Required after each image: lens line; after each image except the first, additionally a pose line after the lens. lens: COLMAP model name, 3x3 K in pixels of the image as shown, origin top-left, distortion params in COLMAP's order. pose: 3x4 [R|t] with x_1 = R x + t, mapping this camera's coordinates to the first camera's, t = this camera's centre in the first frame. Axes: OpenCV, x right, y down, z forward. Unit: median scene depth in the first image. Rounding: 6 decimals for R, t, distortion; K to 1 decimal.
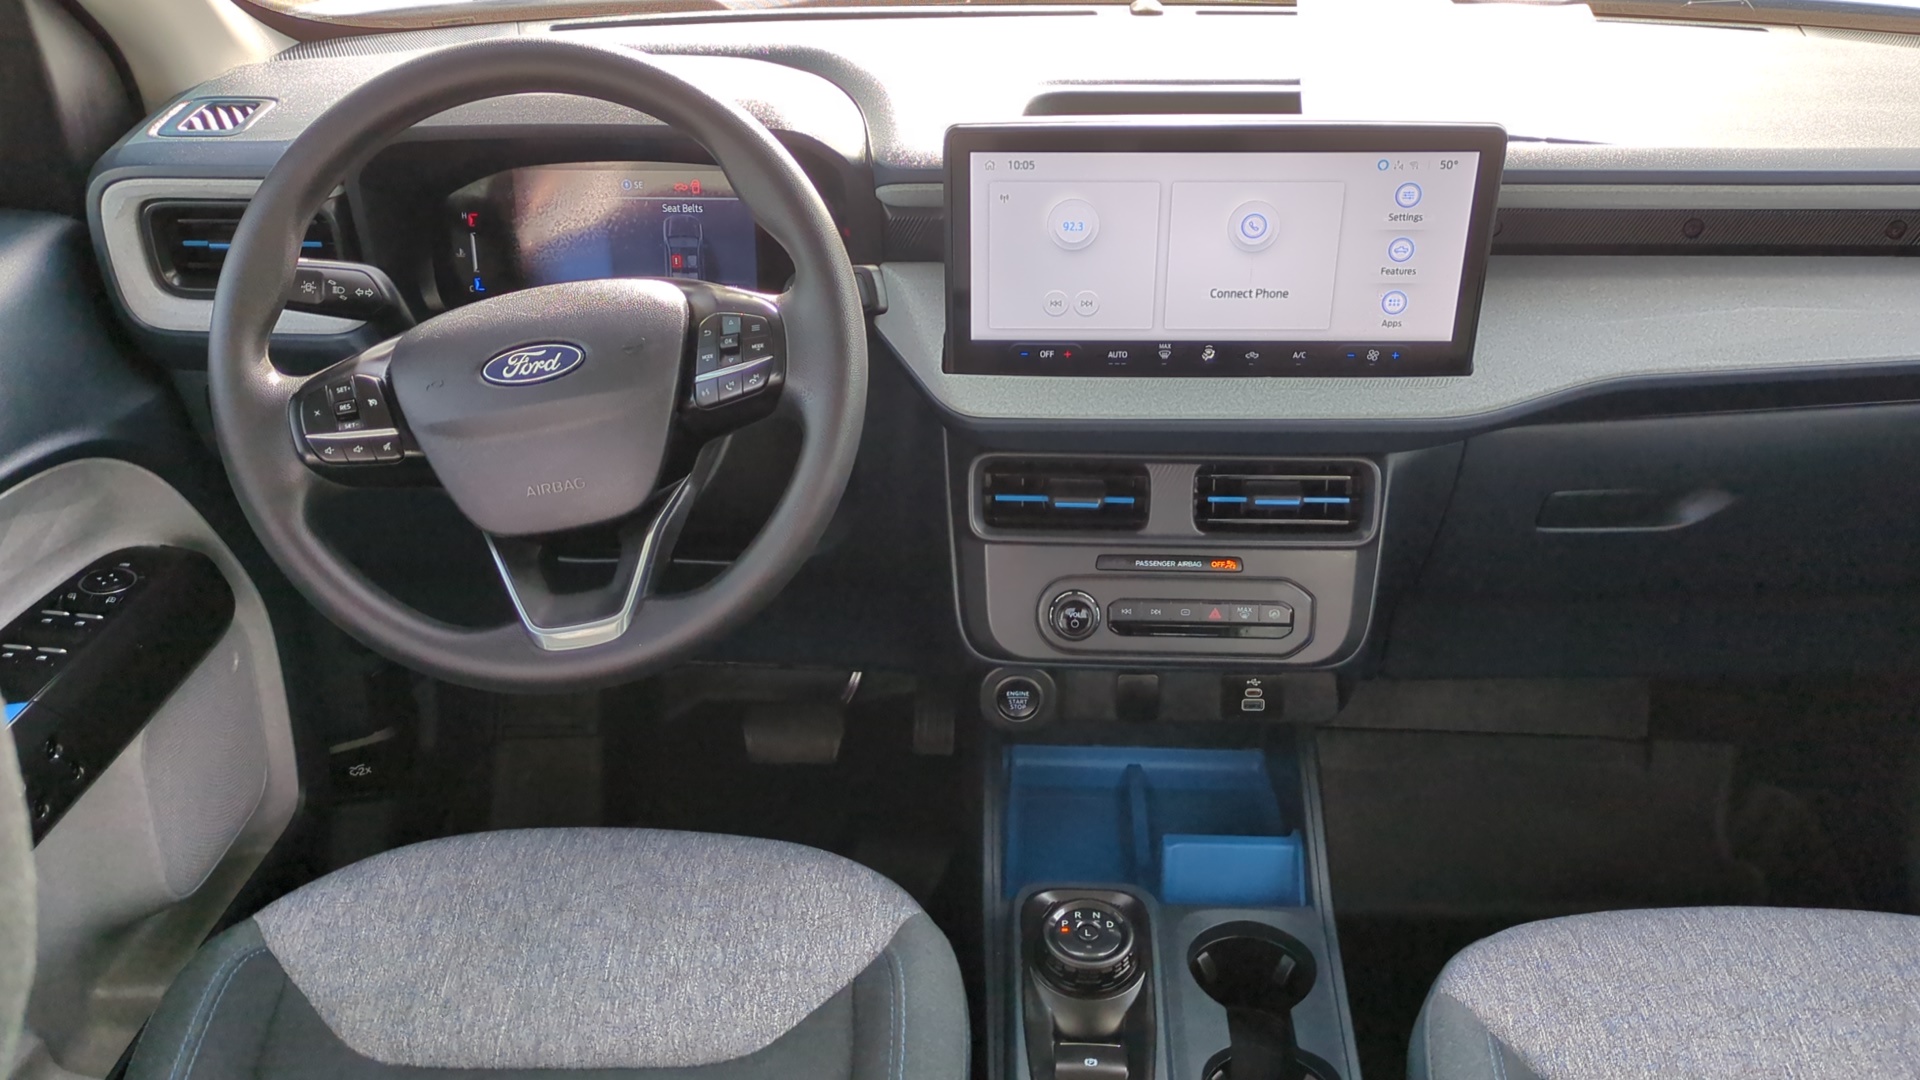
lens RADIAL K [[1649.6, 0, 944.9], [0, 1649.6, 538.0], [0, 0, 1]] dist [0.068550, -0.077870]
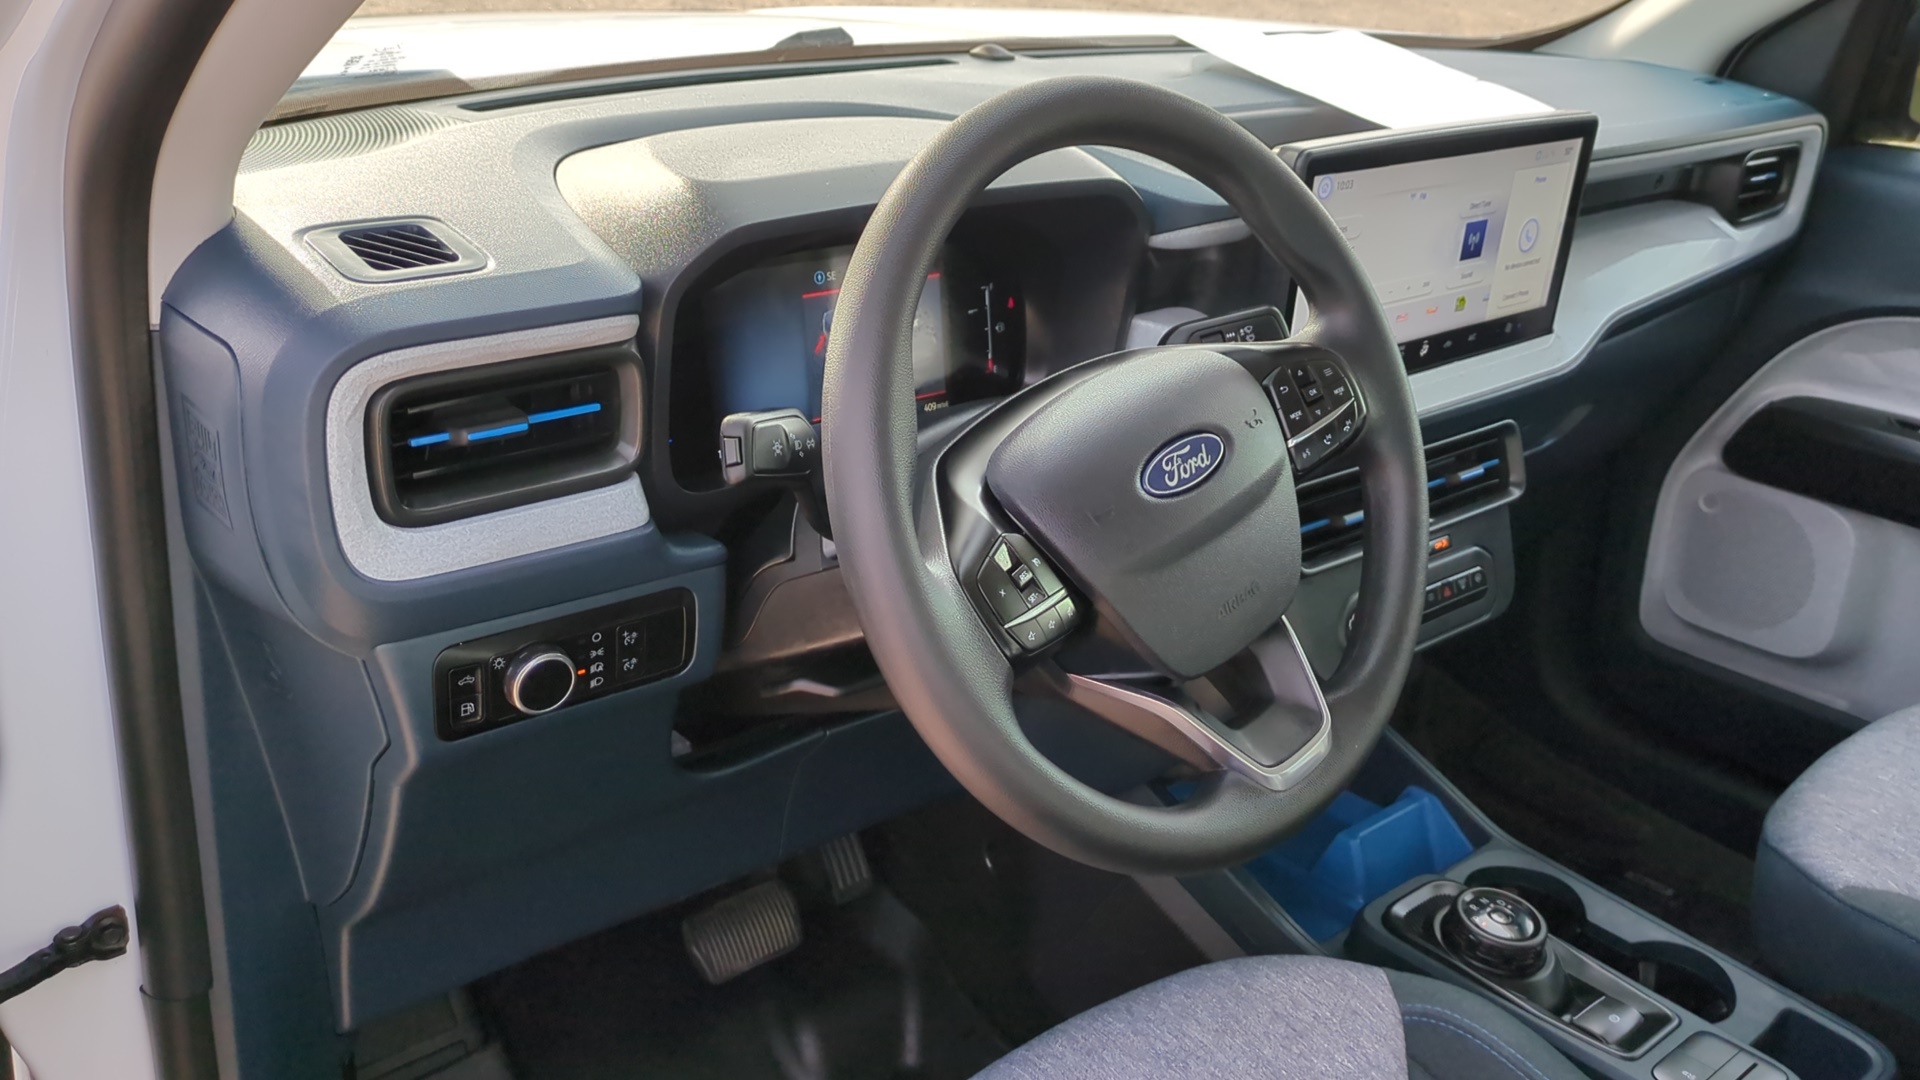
lens RADIAL K [[1649.6, 0, 969.0], [0, 1649.6, 533.9], [0, 0, 1]] dist [0.068550, -0.077870]
pose [[0.726702, -0.227226, 0.648284, -0.781723], [0.265099, 0.963370, 0.040499, -0.120390], [-0.633740, 0.142429, 0.760321, 0.406378]]
